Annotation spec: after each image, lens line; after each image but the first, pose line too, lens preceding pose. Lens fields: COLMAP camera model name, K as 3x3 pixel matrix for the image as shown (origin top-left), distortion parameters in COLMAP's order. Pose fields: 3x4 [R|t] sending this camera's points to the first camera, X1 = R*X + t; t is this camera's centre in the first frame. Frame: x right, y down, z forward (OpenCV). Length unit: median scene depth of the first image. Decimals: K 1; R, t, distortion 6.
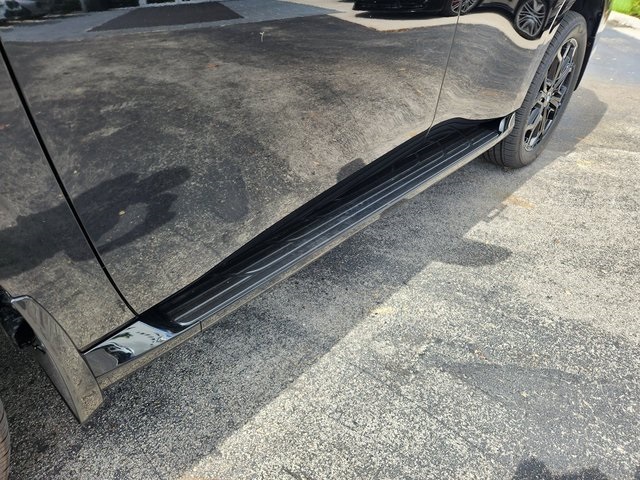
lens RADIAL K [[433.9, 0, 322.1], [0, 433.9, 255.9], [0, 0, 1]] dist [0.104259, -0.068470]
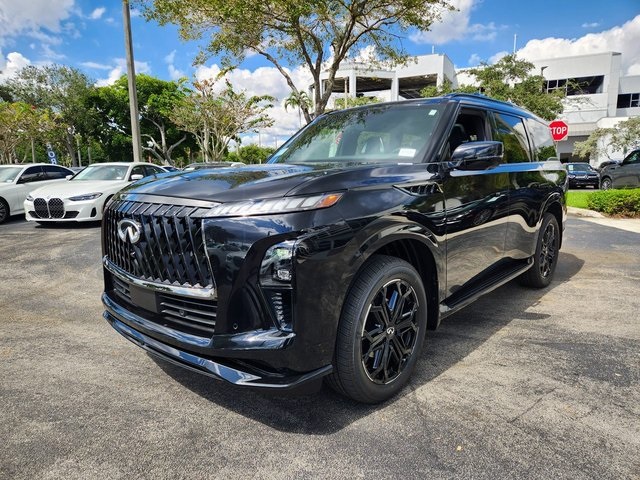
lens RADIAL K [[433.9, 0, 322.1], [0, 433.9, 255.9], [0, 0, 1]] dist [0.104259, -0.068470]
pose [[0.997560, -0.068819, -0.011711, -0.484177], [0.057935, 0.909746, -0.411103, 0.431849], [0.038945, 0.409421, 0.911514, -0.856144]]
